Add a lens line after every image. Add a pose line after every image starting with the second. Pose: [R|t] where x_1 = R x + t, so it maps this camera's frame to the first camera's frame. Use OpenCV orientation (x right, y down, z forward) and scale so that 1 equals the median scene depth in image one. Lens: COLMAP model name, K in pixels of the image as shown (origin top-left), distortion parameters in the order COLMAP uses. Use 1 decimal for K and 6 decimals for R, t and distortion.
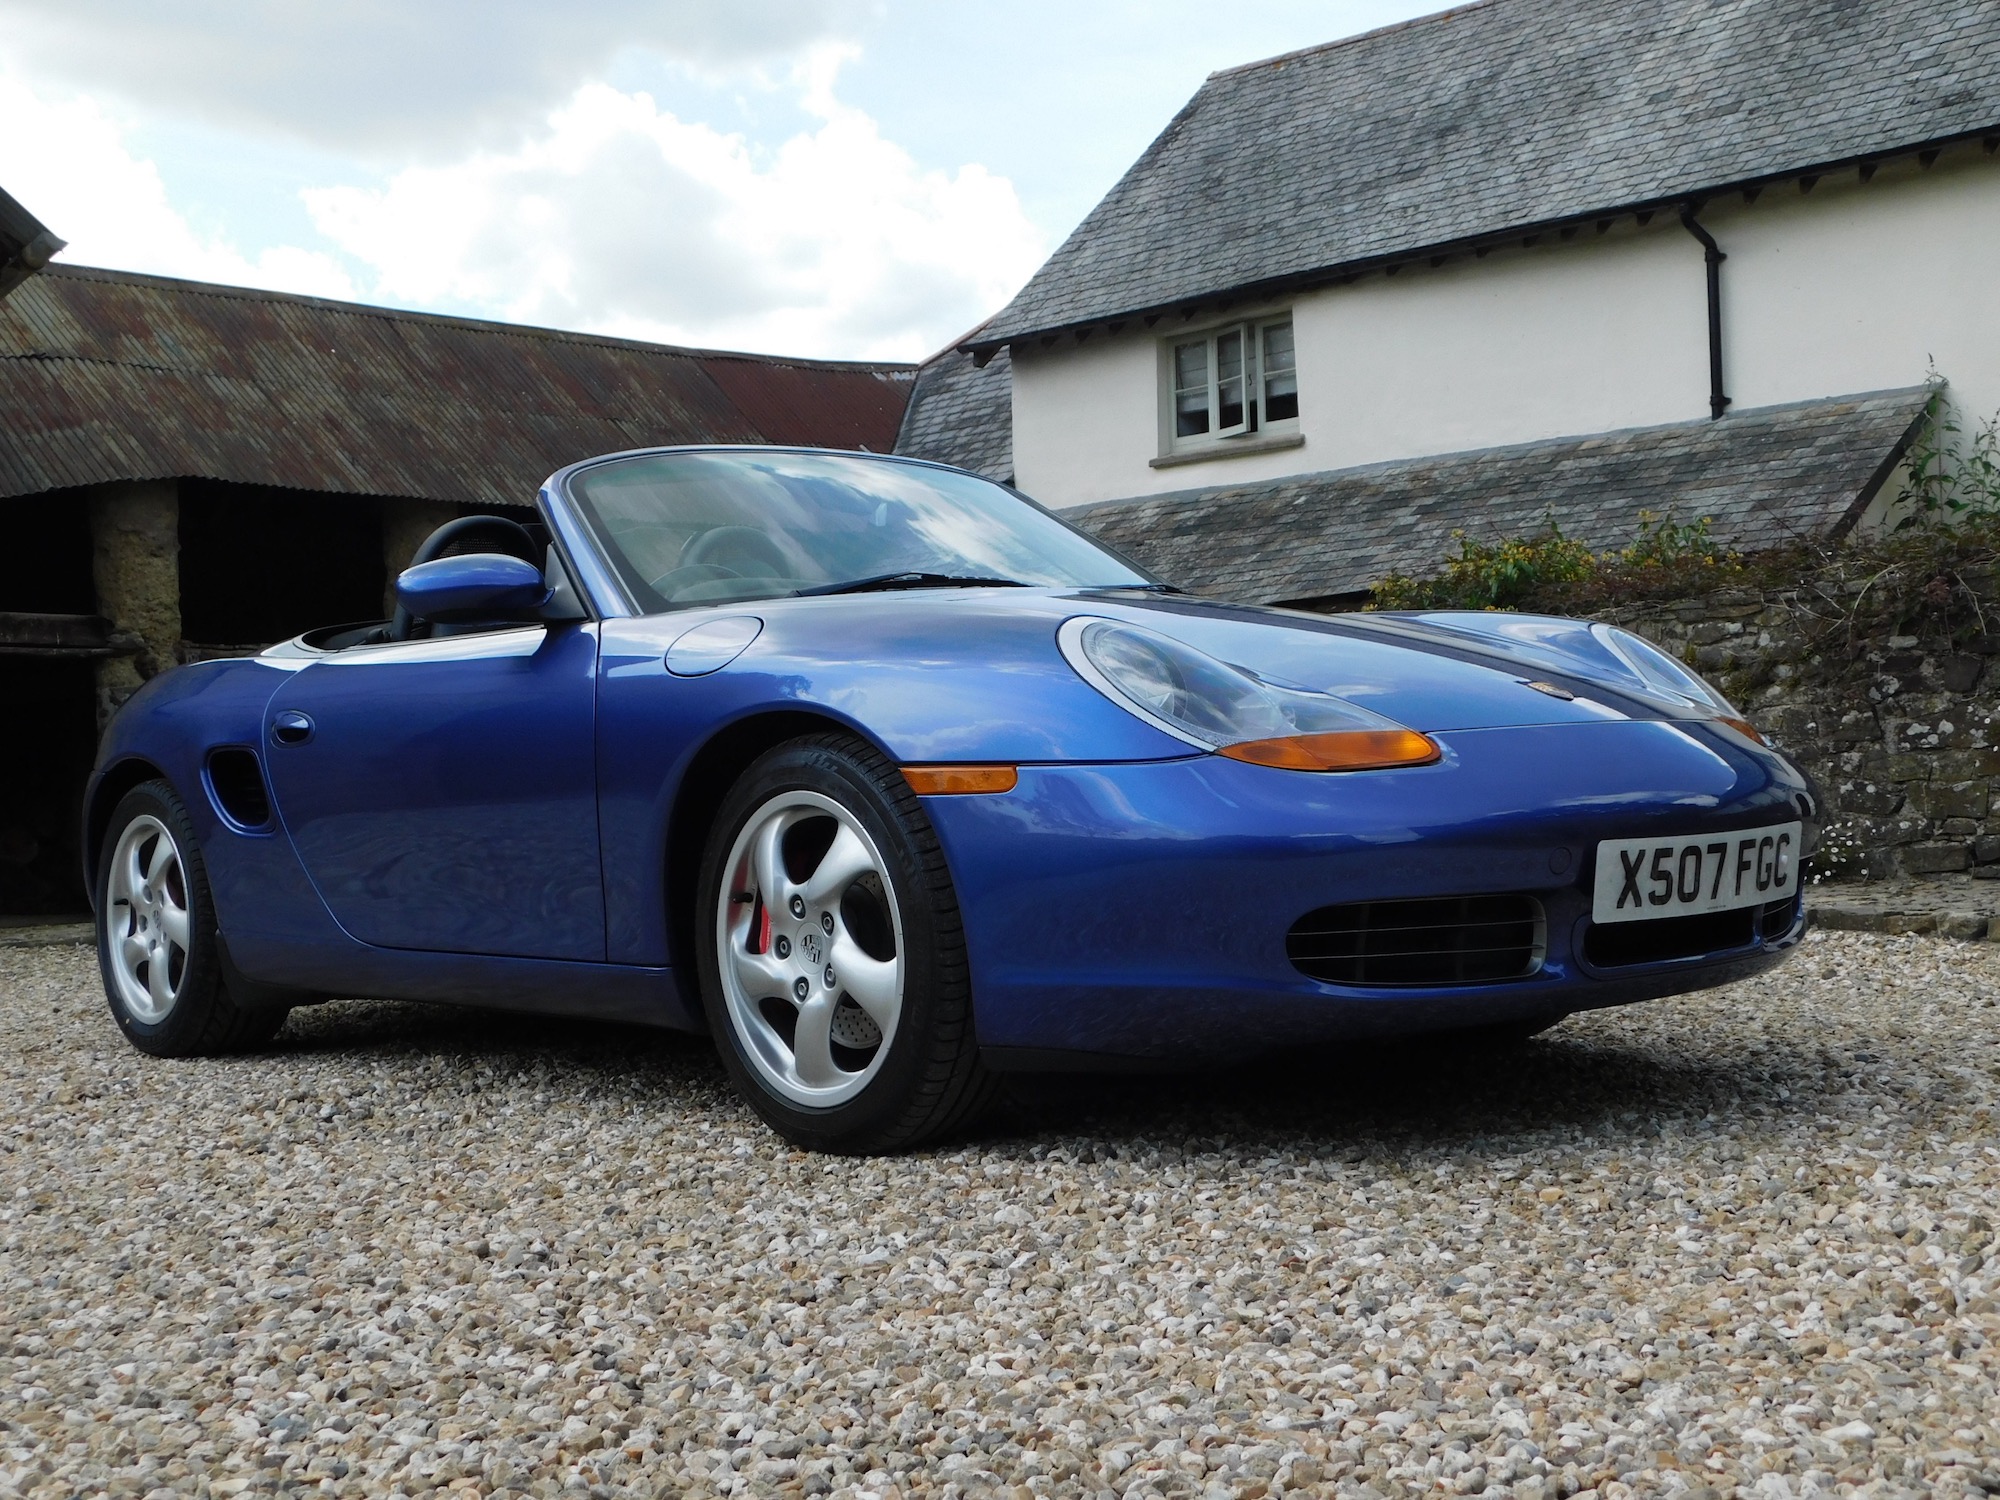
lens RADIAL K [[2341.7, 0, 1000.0], [0, 2341.7, 750.0], [0, 0, 1]] dist [-0.008065, 0.019897]
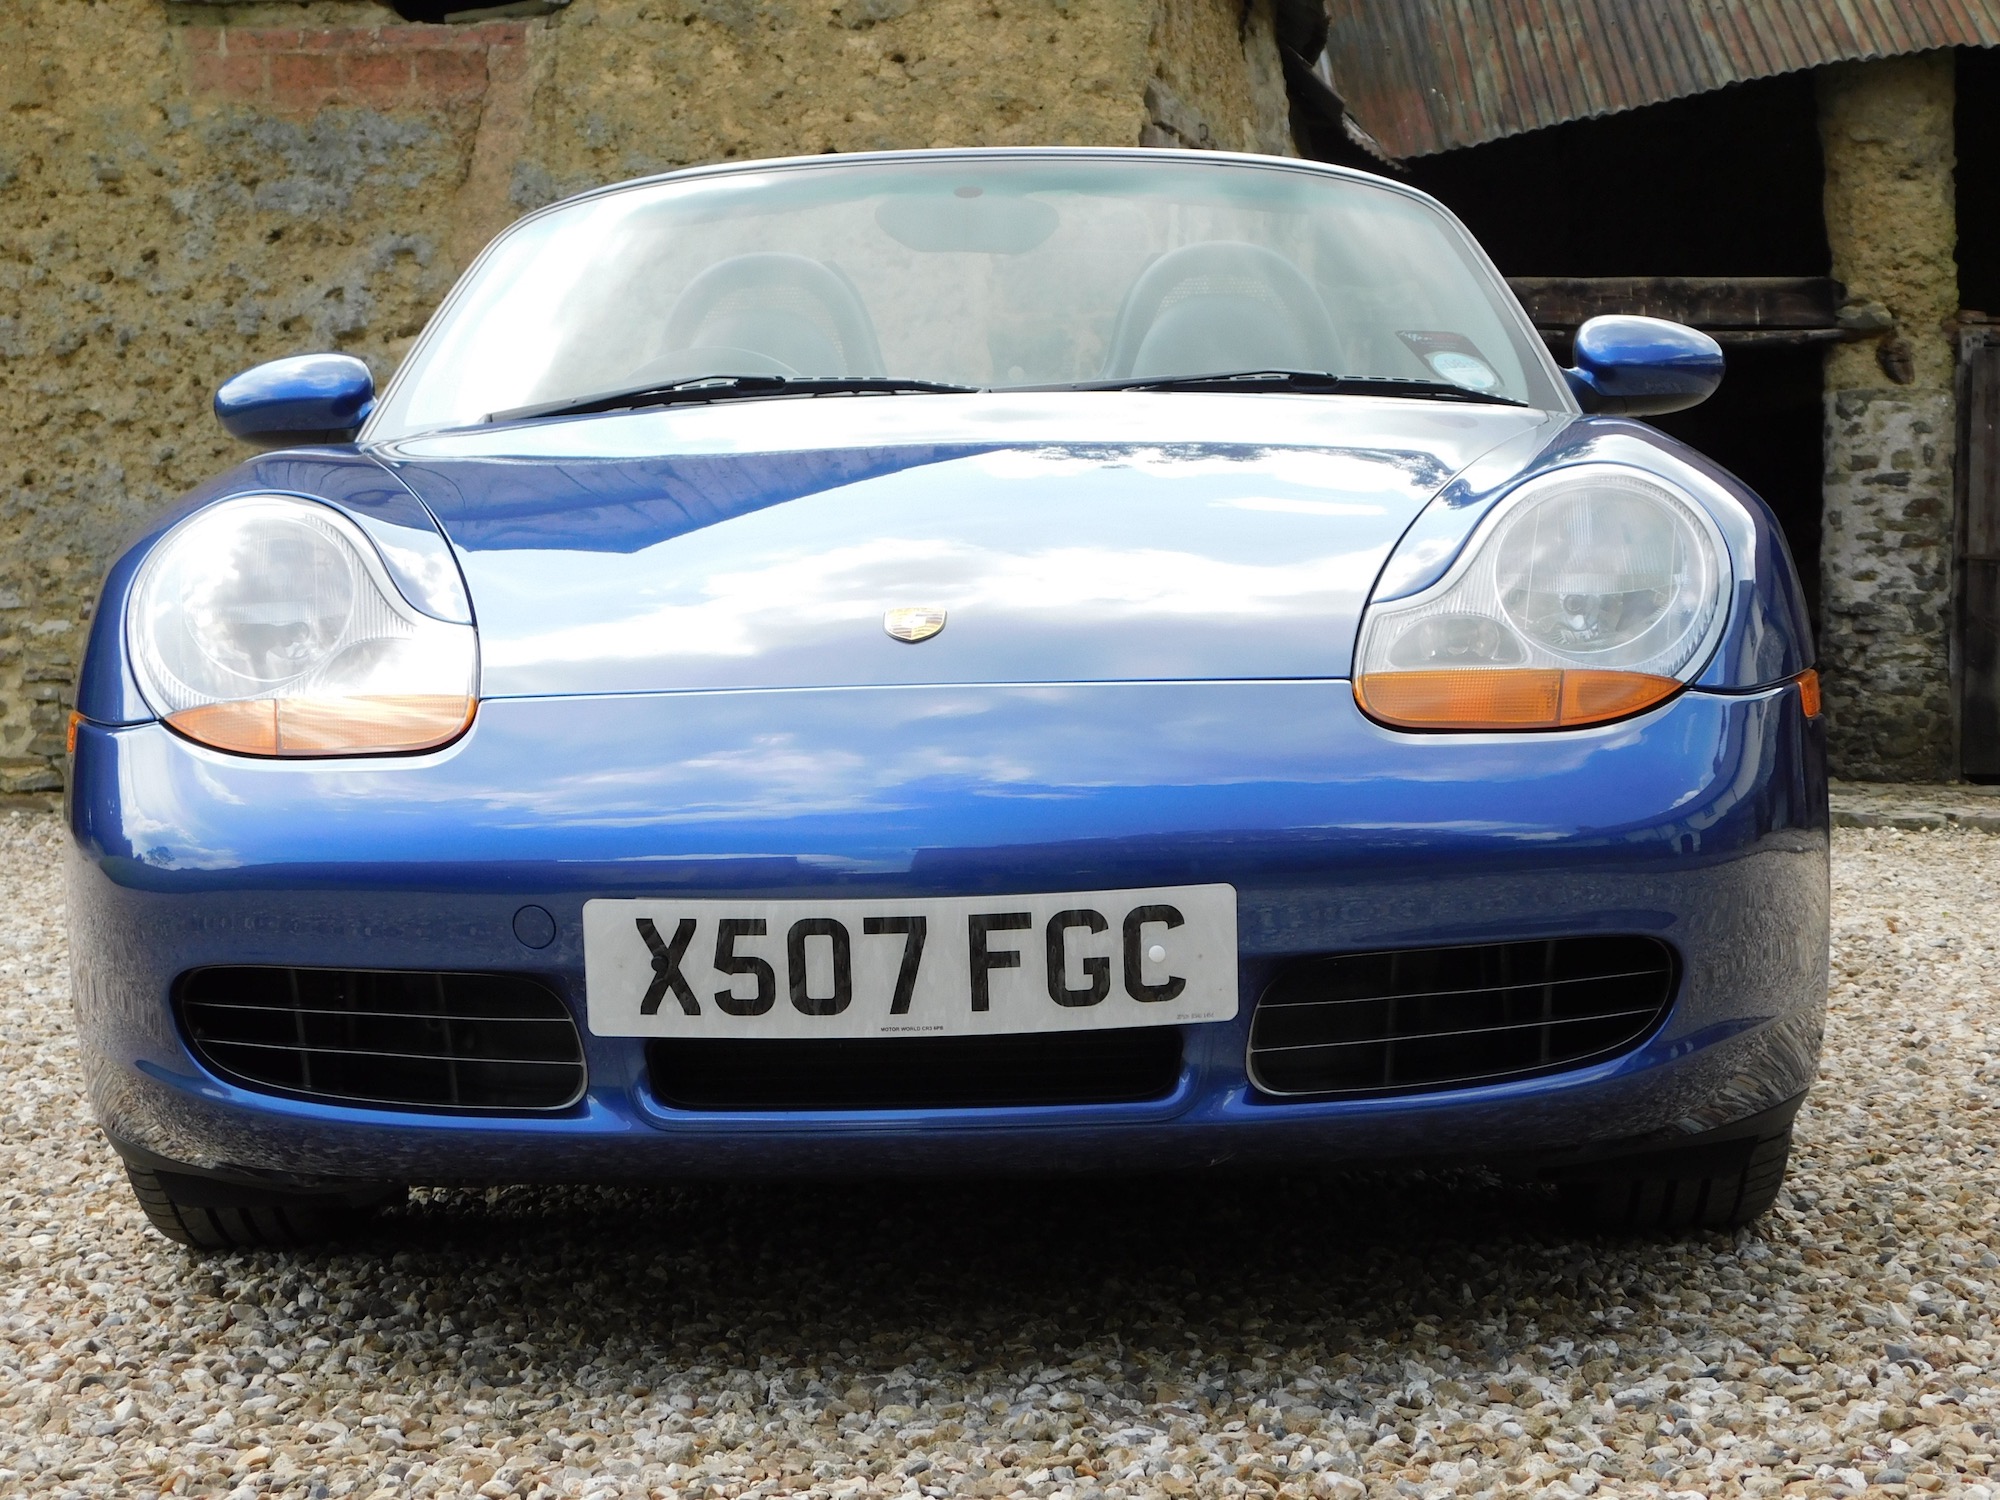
lens RADIAL K [[3901.2, 0, 1000.0], [0, 3901.2, 750.0], [0, 0, 1]] dist [0.030545, 0.116248]
pose [[0.745930, 0.055394, -0.663716, 0.950841], [-0.003673, 0.996862, 0.079070, -0.074830], [0.666014, -0.056543, 0.743793, 0.320311]]
